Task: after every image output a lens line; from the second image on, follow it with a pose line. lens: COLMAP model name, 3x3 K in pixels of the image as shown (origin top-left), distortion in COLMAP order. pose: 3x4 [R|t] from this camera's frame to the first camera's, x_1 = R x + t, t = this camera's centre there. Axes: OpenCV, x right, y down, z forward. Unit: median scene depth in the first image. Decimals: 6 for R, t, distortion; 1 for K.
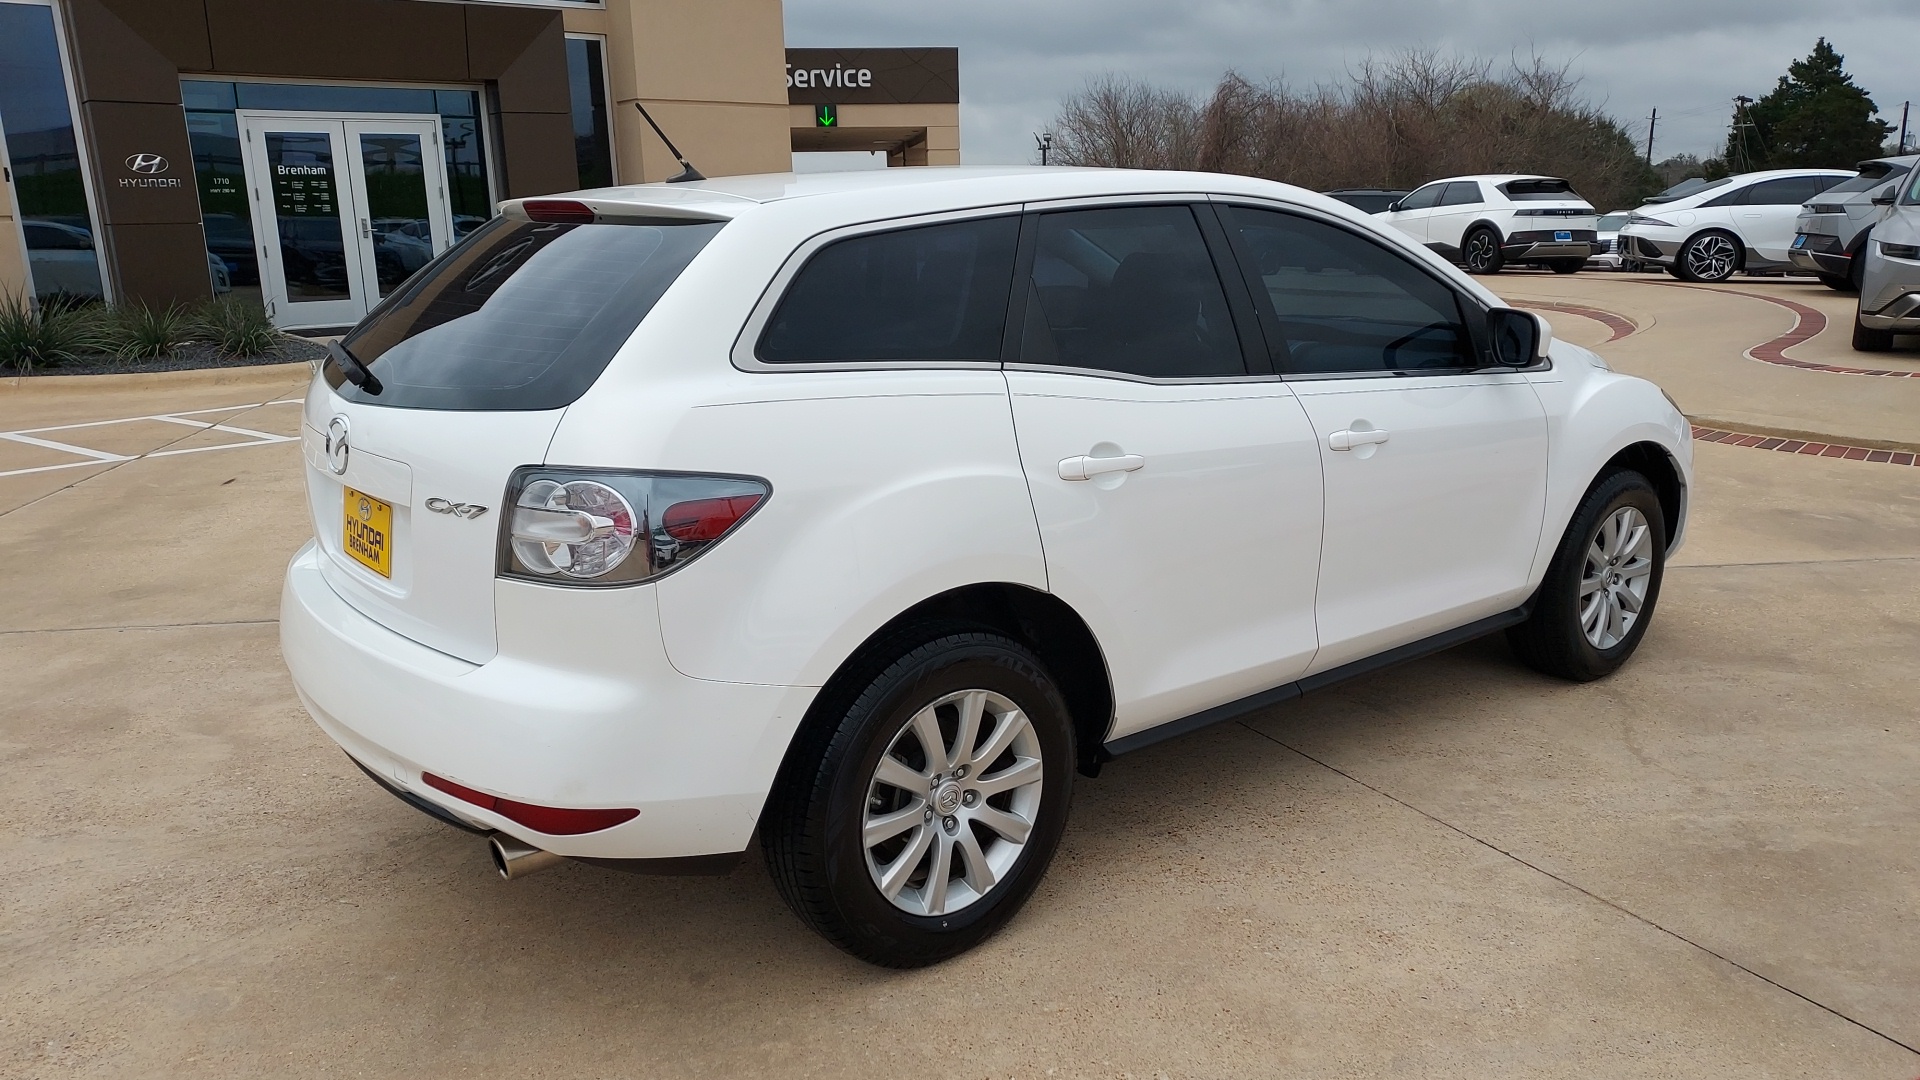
lens RADIAL K [[1407.2, 0, 977.8], [0, 1407.2, 539.0], [0, 0, 1]] dist [0.061209, -0.044143]
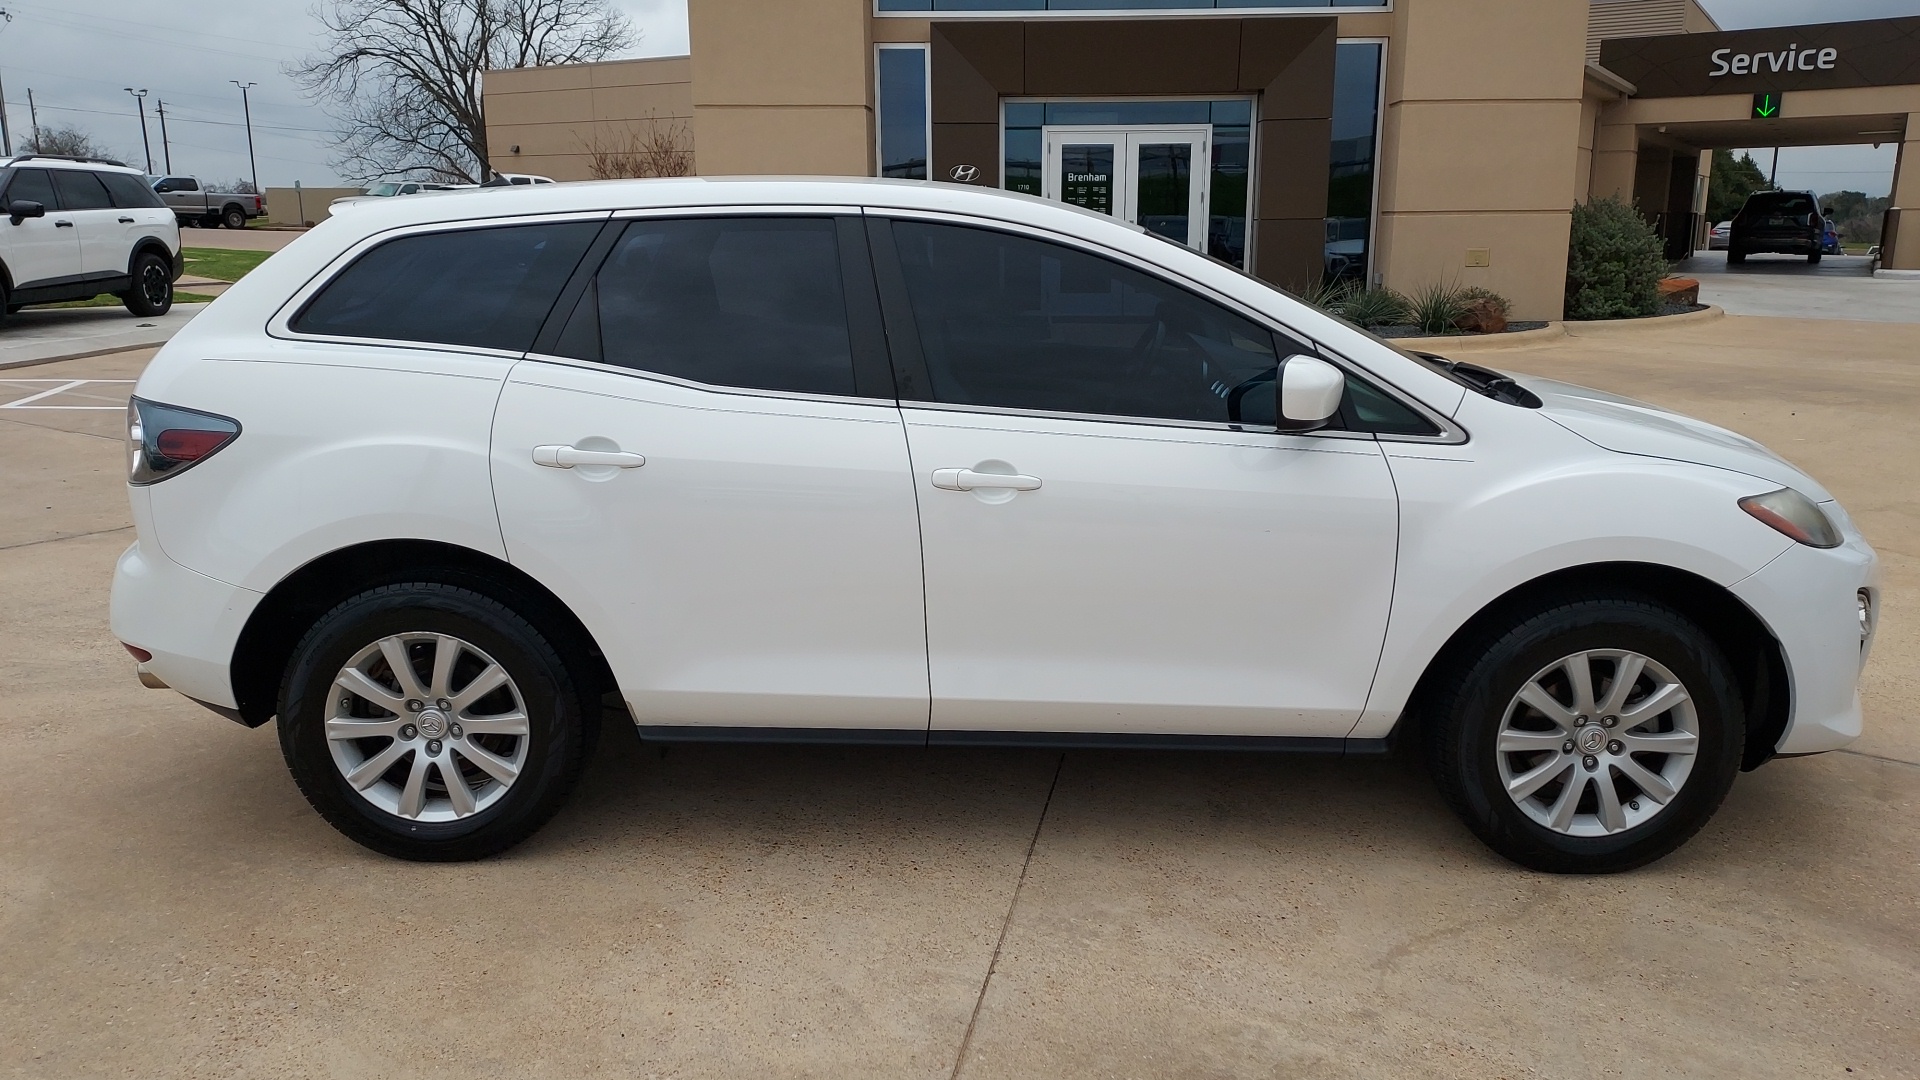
lens RADIAL K [[1407.2, 0, 1008.6], [0, 1407.2, 554.1], [0, 0, 1]] dist [0.061209, -0.044143]
pose [[0.761276, 0.168273, -0.626214, 0.240112], [-0.162683, 0.984417, 0.066757, -0.024650], [0.627689, 0.051054, 0.776788, 0.088220]]
